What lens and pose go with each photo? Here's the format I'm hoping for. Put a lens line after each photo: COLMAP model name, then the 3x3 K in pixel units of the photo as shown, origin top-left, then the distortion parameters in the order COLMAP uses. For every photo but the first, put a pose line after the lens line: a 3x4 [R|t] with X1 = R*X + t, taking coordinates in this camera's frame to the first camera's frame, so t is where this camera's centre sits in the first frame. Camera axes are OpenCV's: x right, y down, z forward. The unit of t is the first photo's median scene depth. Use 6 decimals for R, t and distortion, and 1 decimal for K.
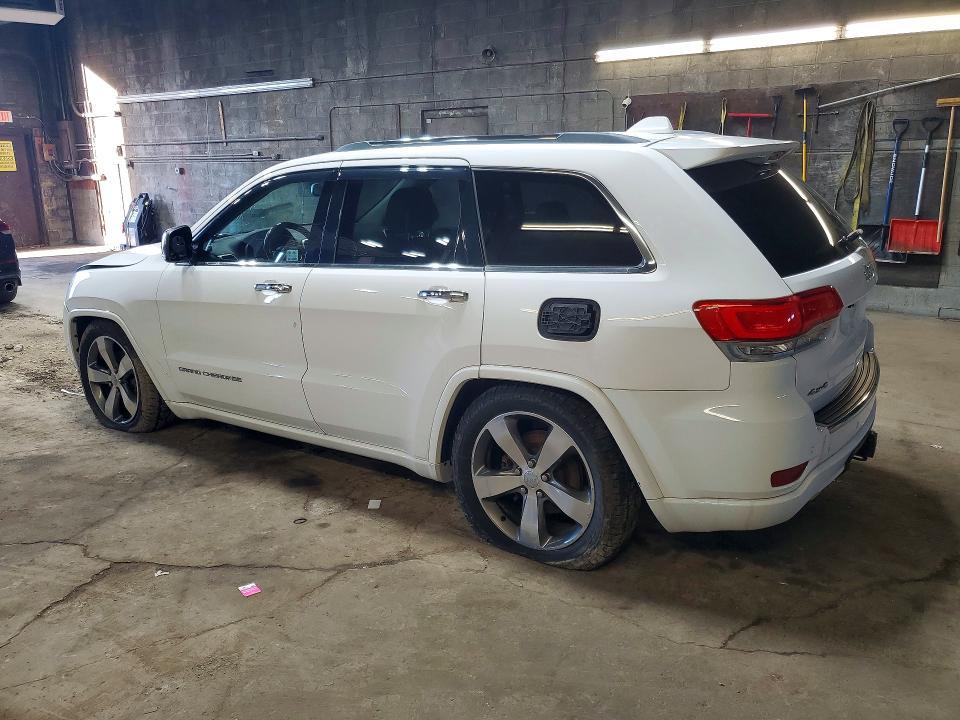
lens RADIAL K [[751.6, 0, 480.0], [0, 751.6, 360.0], [0, 0, 1]] dist [0.010953, 0.010135]
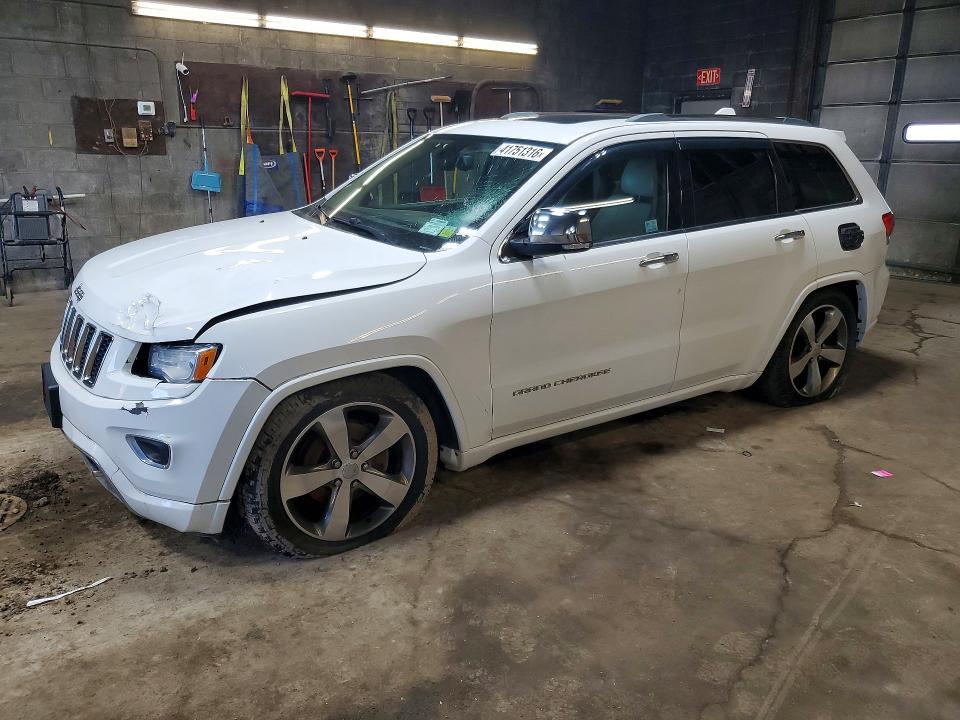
lens RADIAL K [[744.4, 0, 482.1], [0, 744.4, 354.1], [0, 0, 1]] dist [0.013876, 0.004576]
pose [[0.373937, -0.237443, 0.896544, -1.136126], [0.218549, 0.962010, 0.163627, -0.167526], [-0.901337, 0.134753, 0.411624, 0.736510]]
